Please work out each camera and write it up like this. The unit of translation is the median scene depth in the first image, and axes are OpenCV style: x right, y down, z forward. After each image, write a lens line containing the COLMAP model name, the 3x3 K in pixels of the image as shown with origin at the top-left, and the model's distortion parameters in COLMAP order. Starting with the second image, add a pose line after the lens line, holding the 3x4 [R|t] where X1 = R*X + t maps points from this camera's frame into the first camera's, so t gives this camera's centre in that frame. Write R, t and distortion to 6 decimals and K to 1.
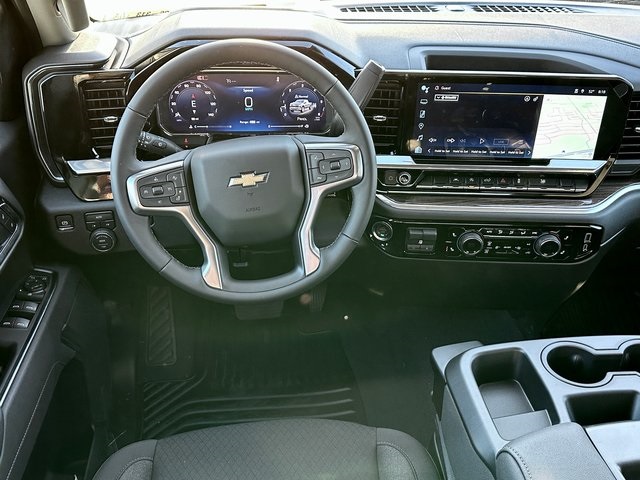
lens RADIAL K [[624.4, 0, 320.0], [0, 624.4, 240.0], [0, 0, 1]] dist [0.192118, -0.479036]
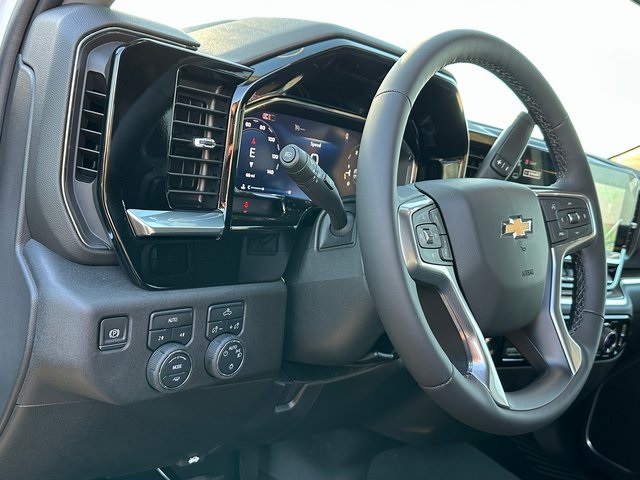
lens RADIAL K [[624.4, 0, 320.0], [0, 624.4, 240.0], [0, 0, 1]] dist [0.192118, -0.479036]
pose [[0.796852, 0.044105, 0.602563, -0.542520], [0.130312, 0.961311, -0.242693, 0.040901], [-0.589955, 0.271911, 0.760275, 0.493431]]
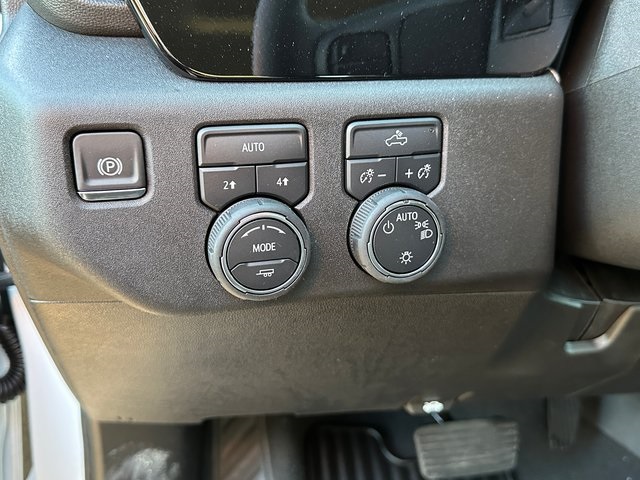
lens RADIAL K [[624.4, 0, 320.0], [0, 624.4, 240.0], [0, 0, 1]] dist [0.192118, -0.479036]
pose [[0.996563, -0.011867, 0.081985, -0.328395], [0.023357, 0.989784, -0.140647, 0.031357], [-0.079478, 0.142079, 0.986659, 0.735214]]
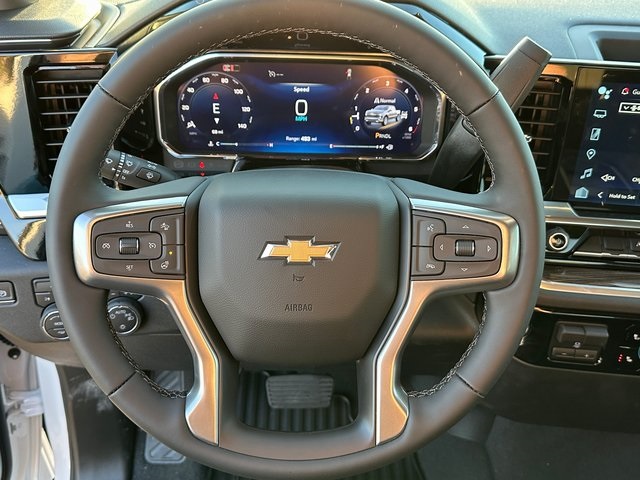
lens RADIAL K [[624.4, 0, 320.0], [0, 624.4, 240.0], [0, 0, 1]] dist [0.192118, -0.479036]
pose [[0.997156, 0.039311, -0.064308, -0.049126], [-0.040117, 0.999131, -0.011298, -0.080121], [0.063808, 0.013846, 0.997866, 0.375233]]
